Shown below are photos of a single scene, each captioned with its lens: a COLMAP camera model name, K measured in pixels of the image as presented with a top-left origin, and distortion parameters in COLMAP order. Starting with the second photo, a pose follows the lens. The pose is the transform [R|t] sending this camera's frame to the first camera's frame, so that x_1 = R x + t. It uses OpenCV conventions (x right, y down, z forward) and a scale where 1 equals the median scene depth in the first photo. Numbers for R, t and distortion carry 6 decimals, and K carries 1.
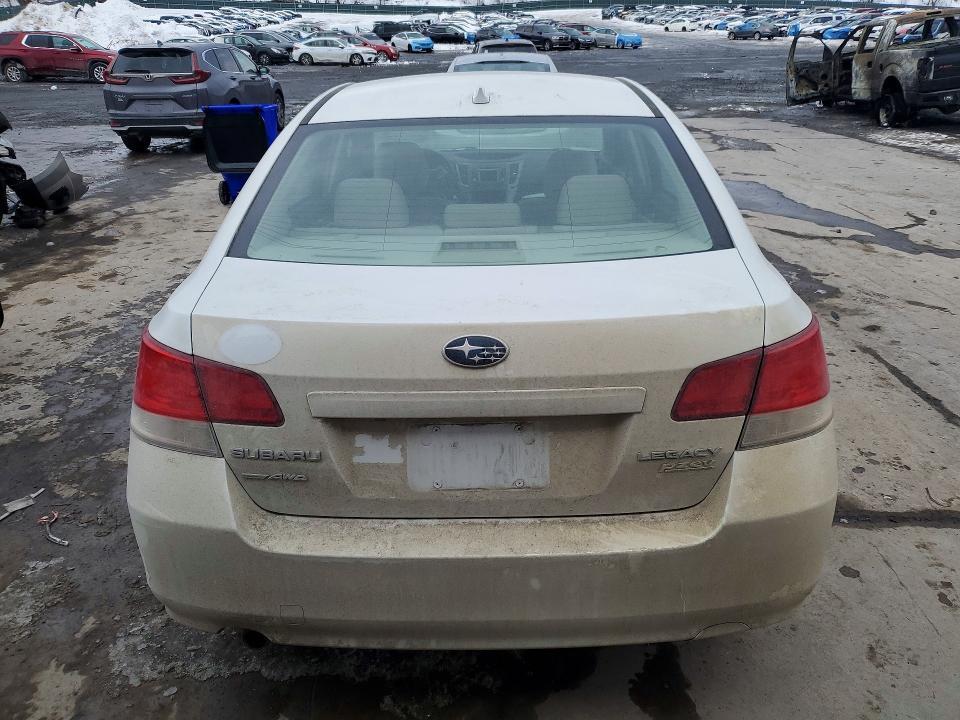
lens RADIAL K [[765.7, 0, 476.9], [0, 765.7, 343.7], [0, 0, 1]] dist [0.027791, -0.005611]
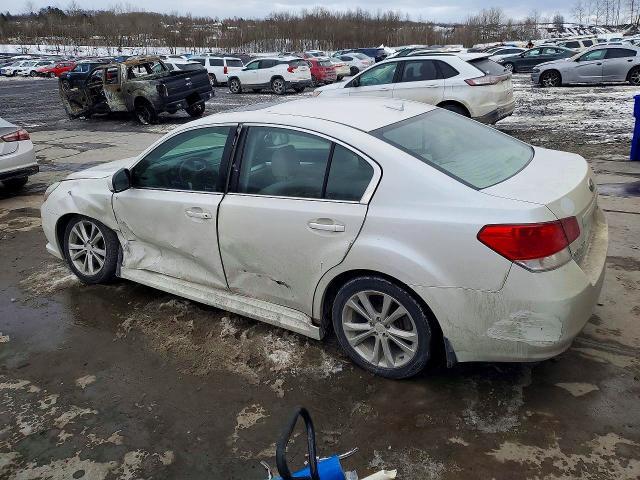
lens RADIAL K [[510.5, 0, 317.9], [0, 510.5, 229.1], [0, 0, 1]] dist [0.027791, -0.005611]
pose [[0.509142, -0.289574, 0.810507, -0.307275], [0.354315, 0.928724, 0.109236, -0.060419], [-0.784369, 0.231558, 0.575453, 0.109431]]
